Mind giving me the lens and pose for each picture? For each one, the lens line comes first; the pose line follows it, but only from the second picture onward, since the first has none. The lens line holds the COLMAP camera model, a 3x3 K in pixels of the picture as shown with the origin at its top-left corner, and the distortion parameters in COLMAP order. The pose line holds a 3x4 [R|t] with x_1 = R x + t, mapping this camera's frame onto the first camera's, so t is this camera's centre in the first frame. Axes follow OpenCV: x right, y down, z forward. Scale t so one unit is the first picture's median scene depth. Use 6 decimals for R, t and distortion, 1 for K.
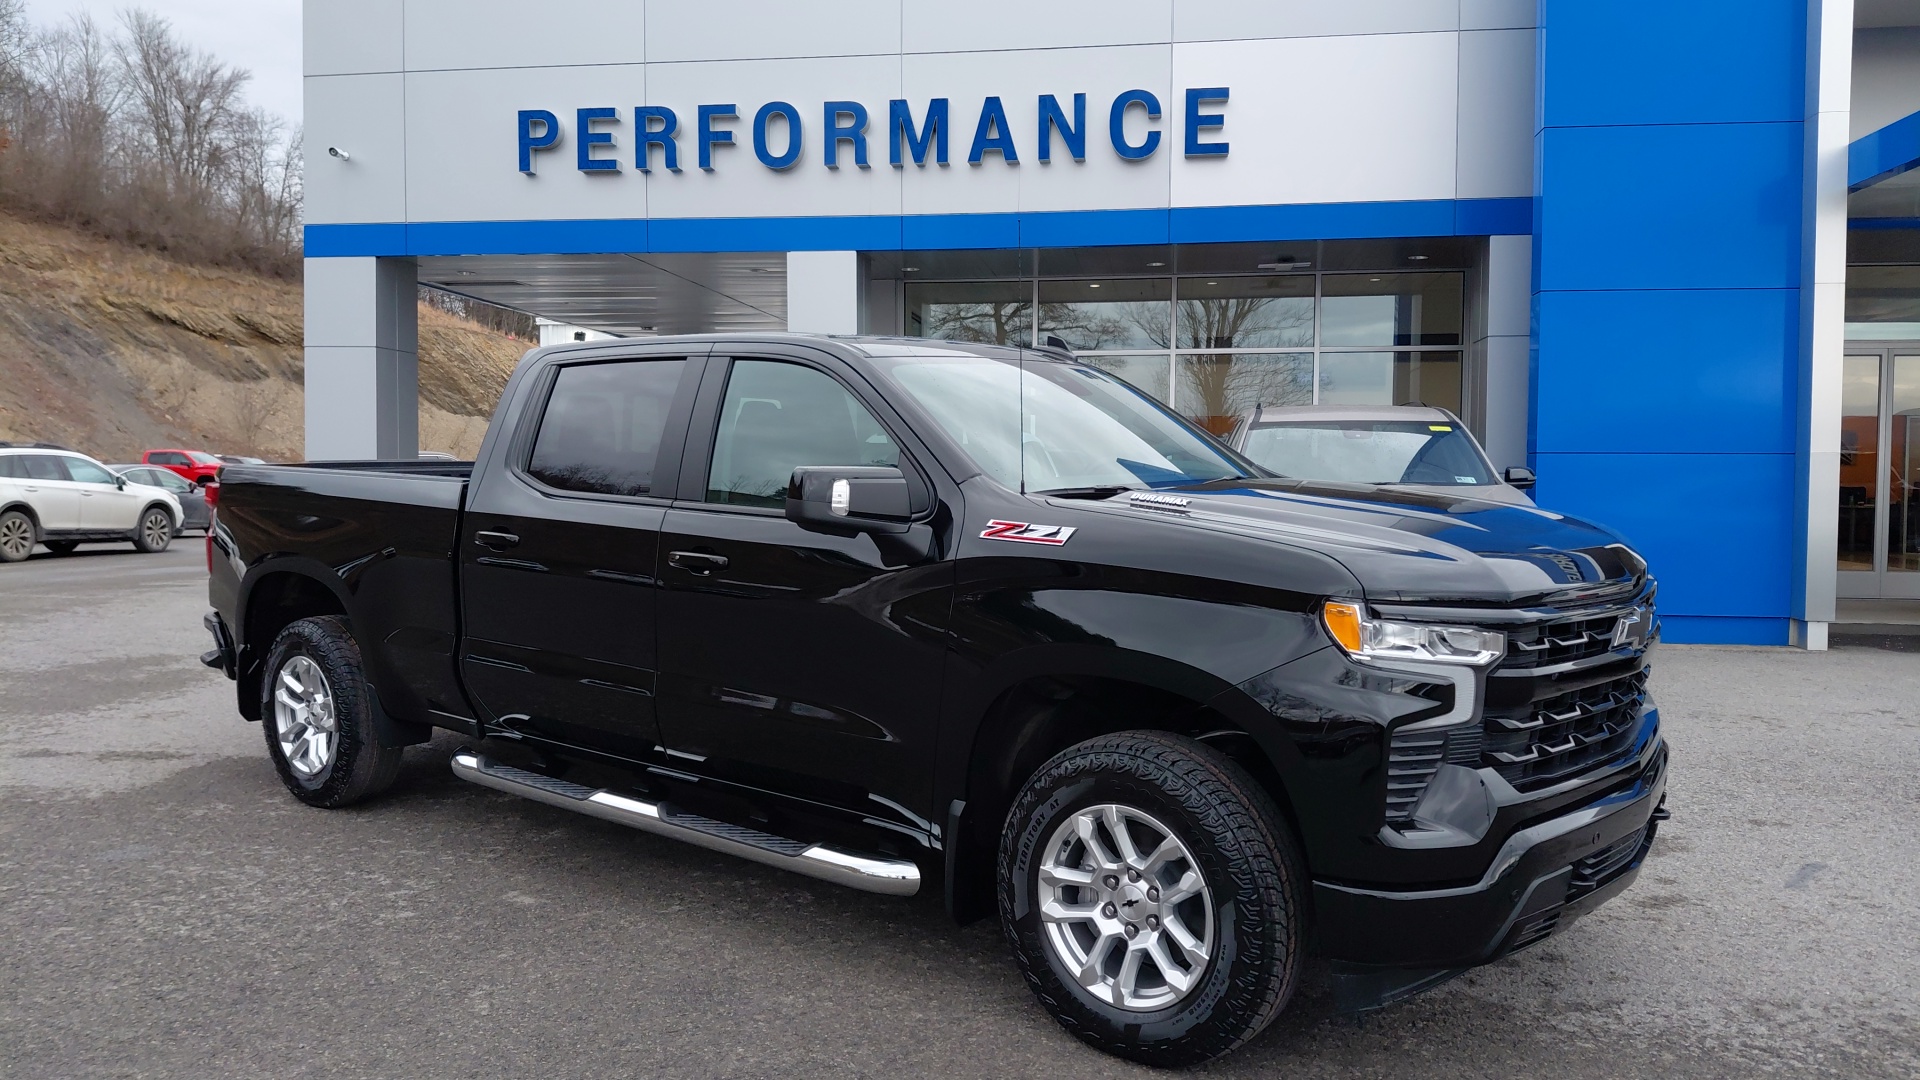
lens RADIAL K [[1457.4, 0, 971.9], [0, 1457.4, 526.8], [0, 0, 1]] dist [0.149273, -0.272884]
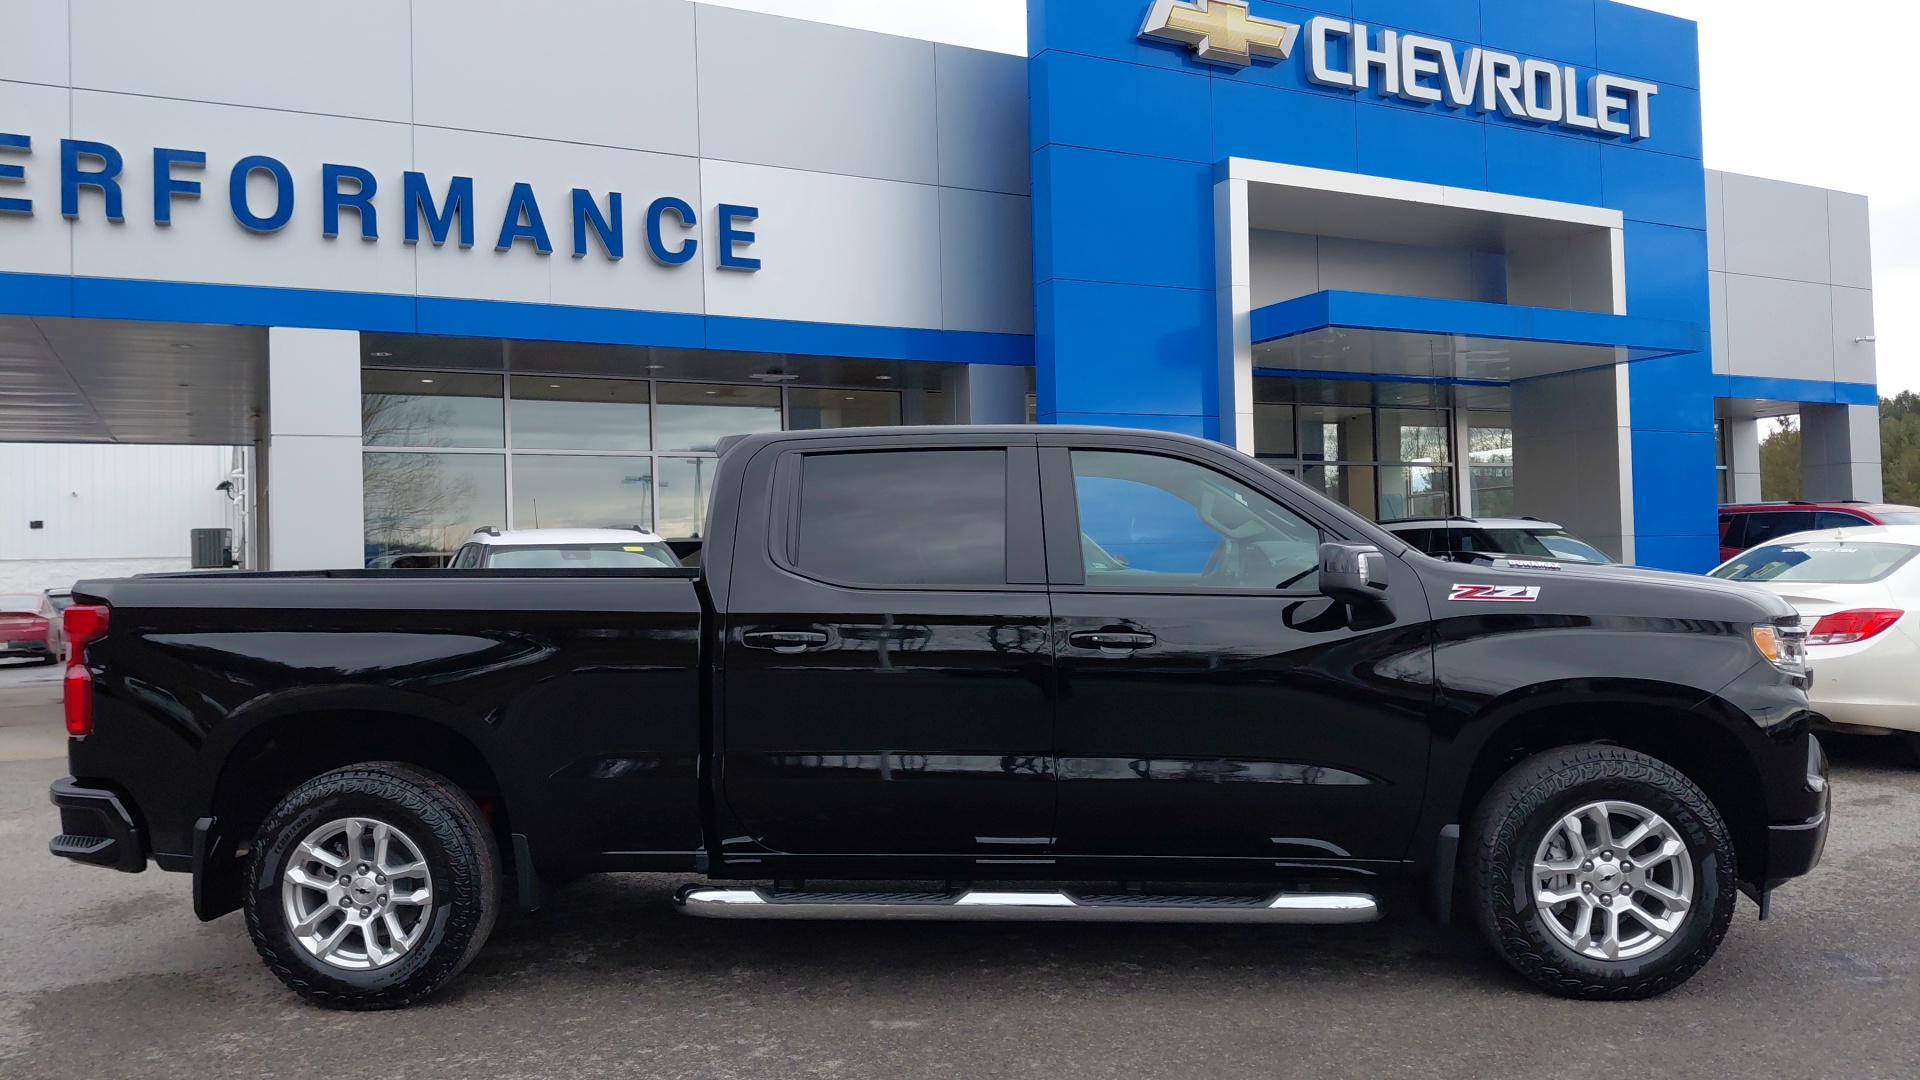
lens RADIAL K [[1457.4, 0, 971.9], [0, 1457.4, 526.8], [0, 0, 1]] dist [0.149273, -0.272884]
pose [[0.798481, -0.011302, 0.601914, -0.334534], [0.055738, 0.996917, -0.055221, -0.002401], [-0.599435, 0.077642, 0.796649, 0.084059]]
